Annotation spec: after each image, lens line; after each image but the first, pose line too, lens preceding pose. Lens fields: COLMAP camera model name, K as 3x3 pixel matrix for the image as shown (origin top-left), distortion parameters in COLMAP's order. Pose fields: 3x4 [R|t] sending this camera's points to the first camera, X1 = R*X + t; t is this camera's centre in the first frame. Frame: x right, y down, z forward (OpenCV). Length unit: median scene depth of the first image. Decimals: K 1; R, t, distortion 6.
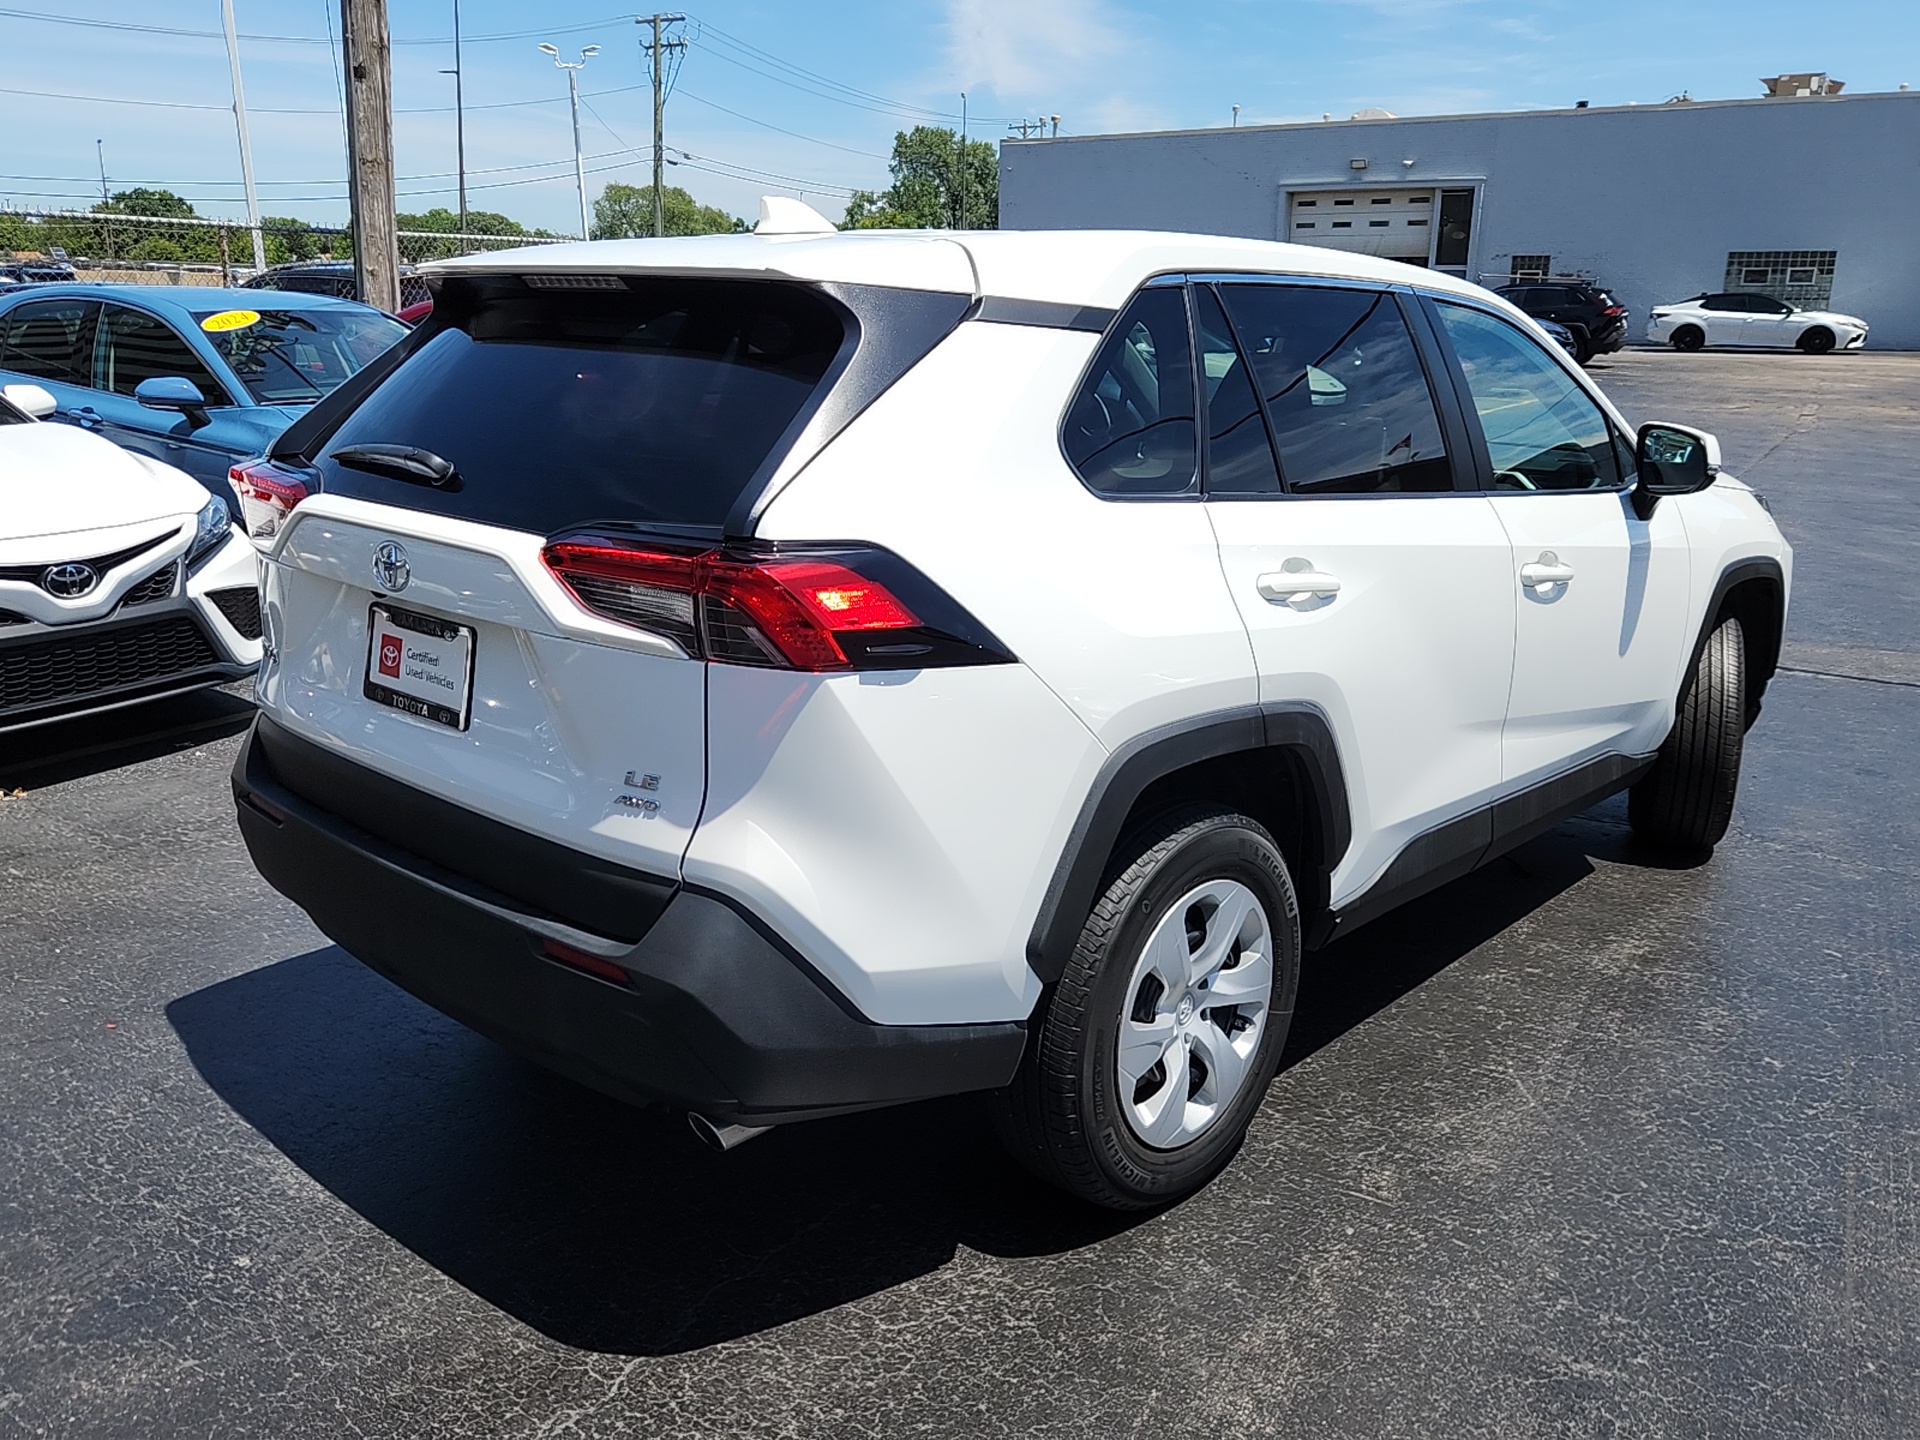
lens RADIAL K [[1556.6, 0, 956.4], [0, 1556.6, 738.9], [0, 0, 1]] dist [0.052639, -0.040602]
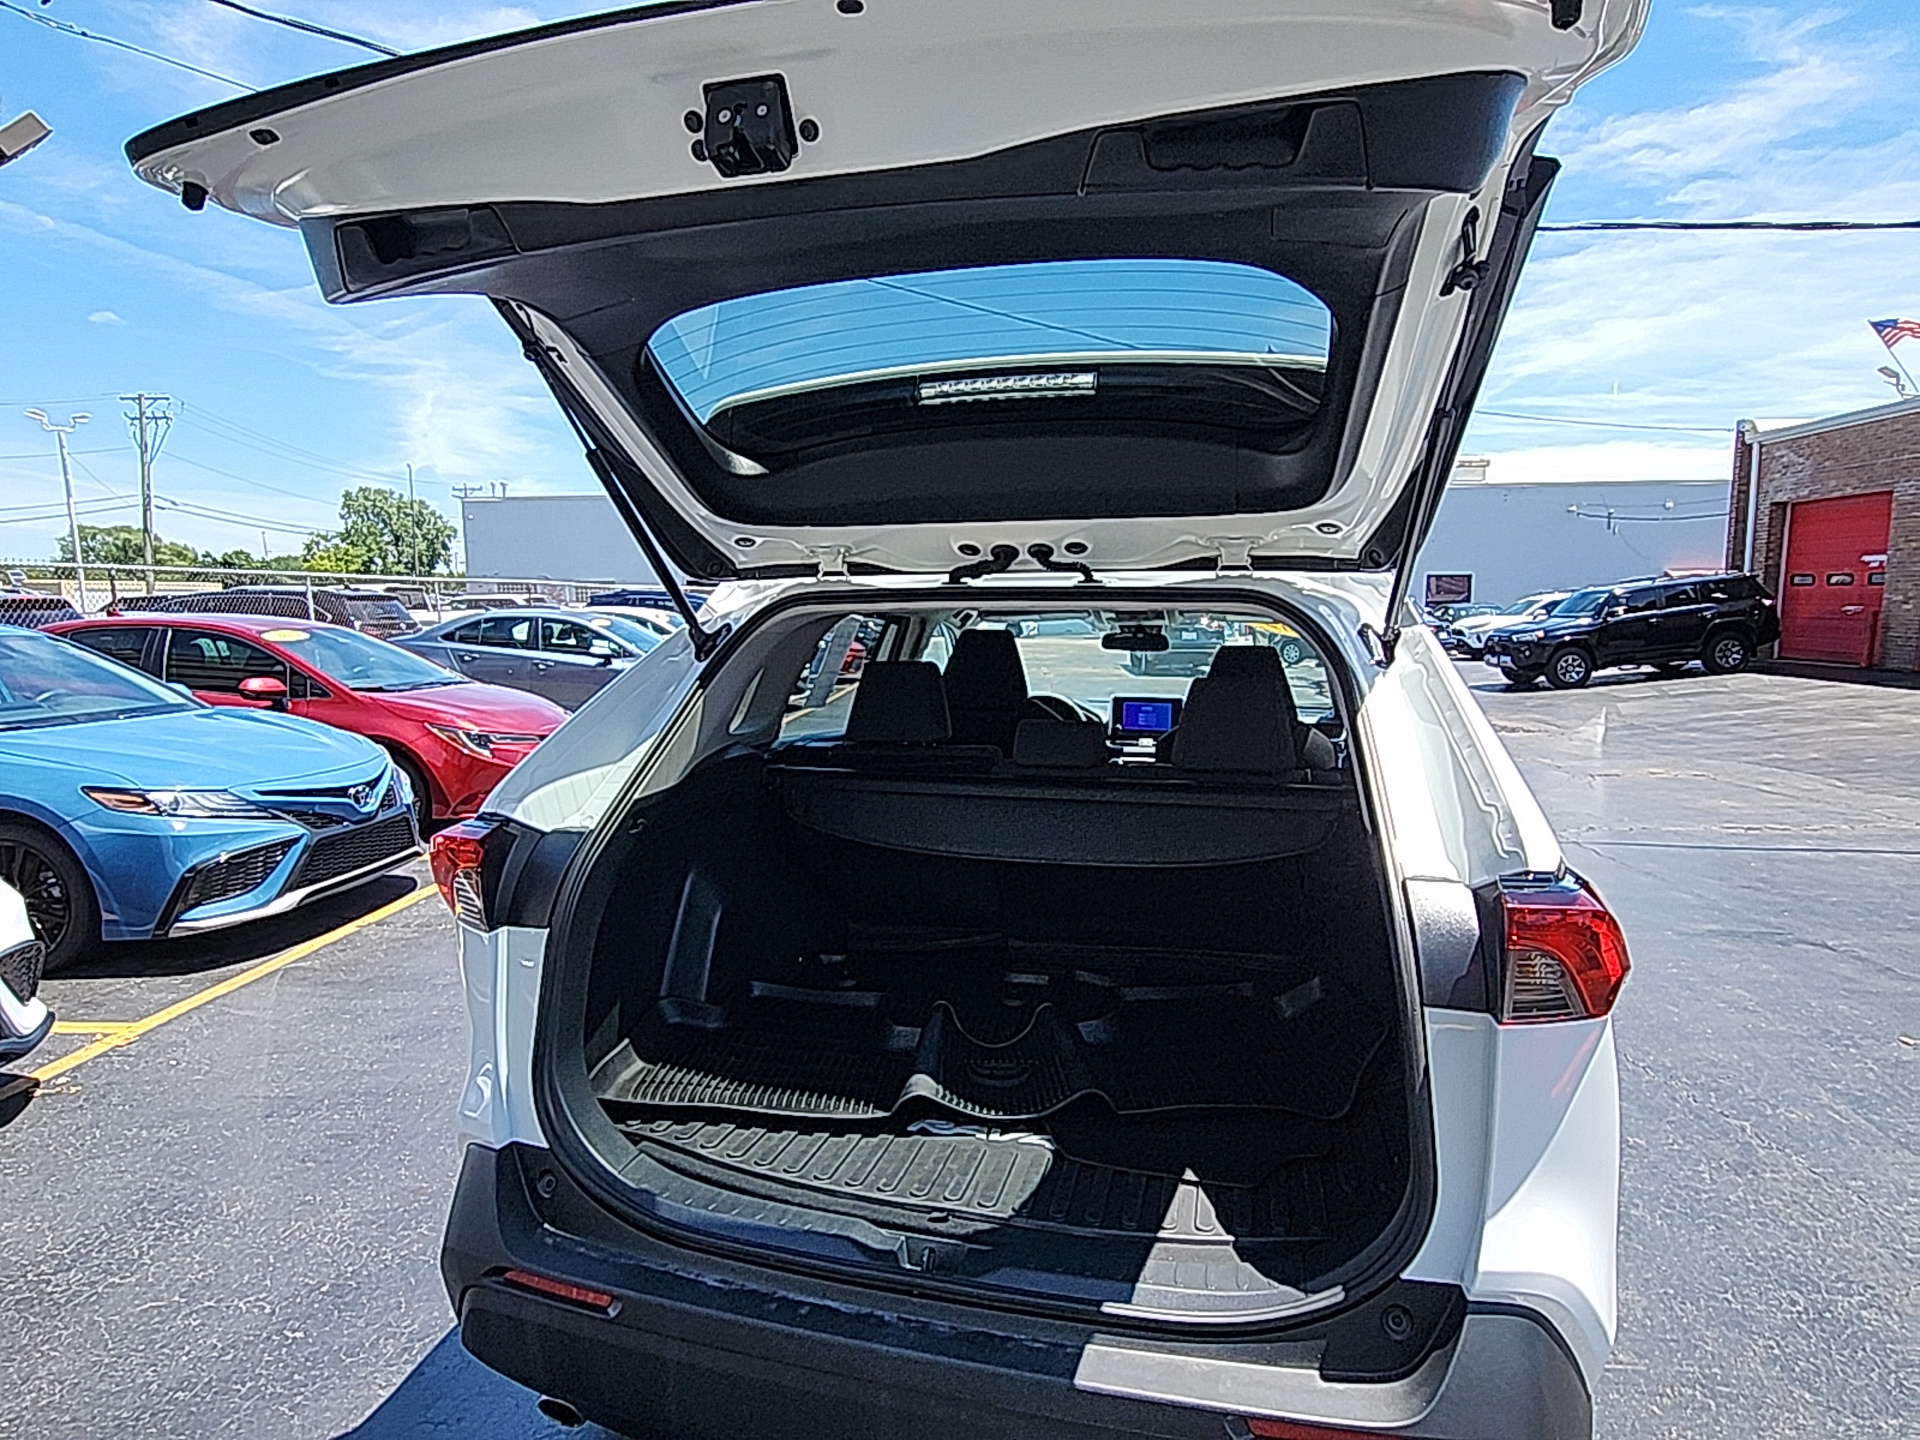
lens RADIAL K [[1079.7, 0, 946.6], [0, 1079.7, 725.6], [0, 0, 1]] dist [0.006481, -0.003743]
pose [[0.892056, -0.065056, 0.447217, -0.033426], [0.137165, 0.981879, -0.130768, -0.008904], [-0.430606, 0.177995, 0.884814, 0.029300]]
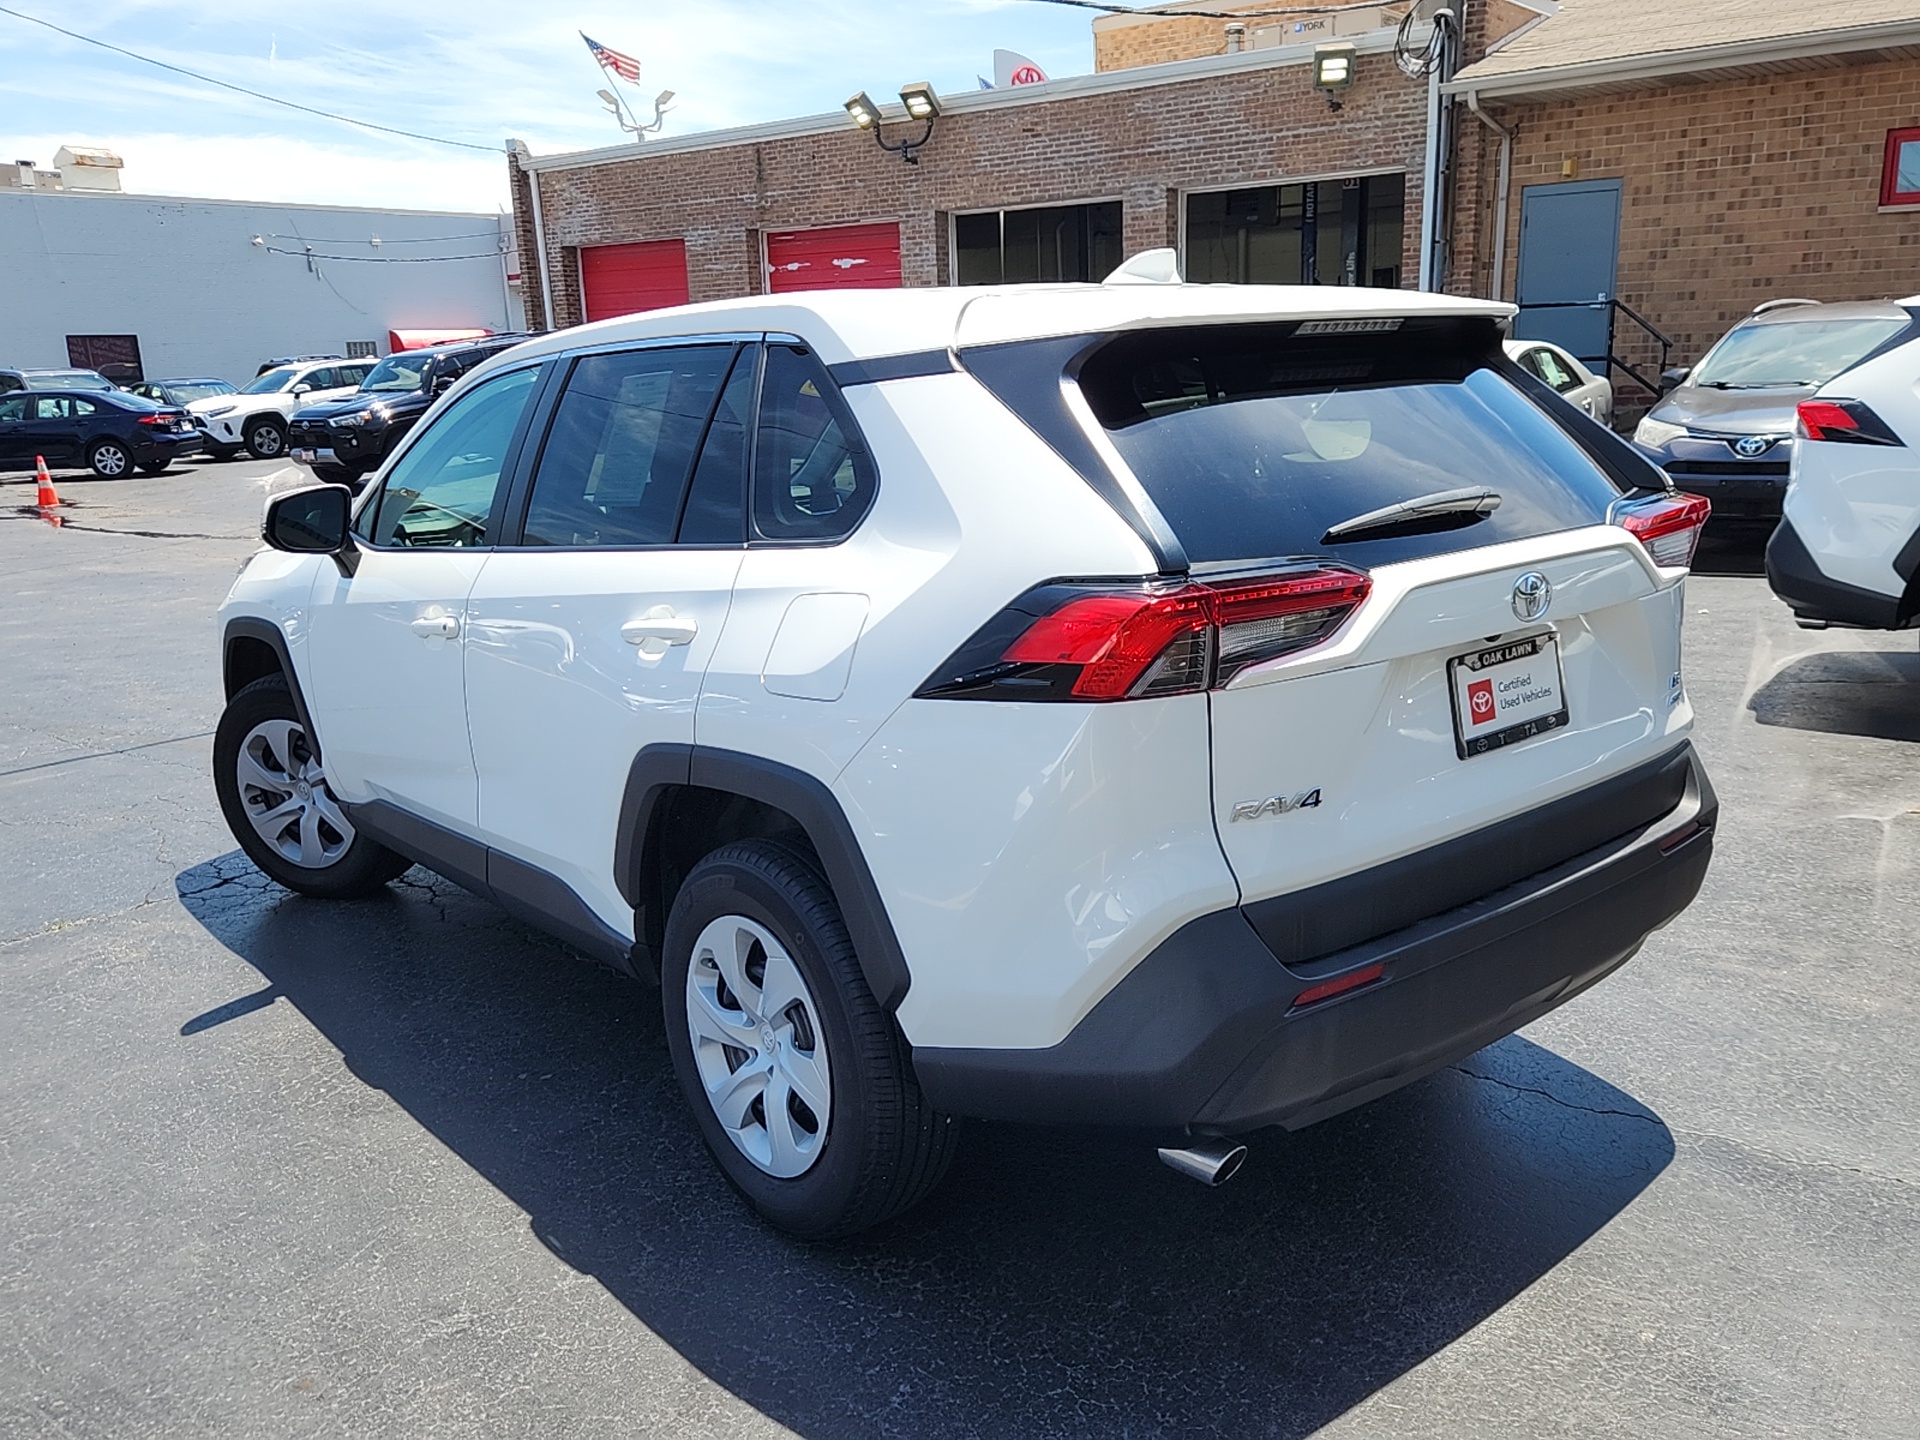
lens RADIAL K [[1556.6, 0, 989.6], [0, 1556.6, 736.5], [0, 0, 1]] dist [0.052639, -0.040602]
pose [[0.118669, -0.251775, 0.960483, -0.082757], [0.305952, 0.929524, 0.205859, -0.020240], [-0.944622, 0.269433, 0.187336, 0.068654]]
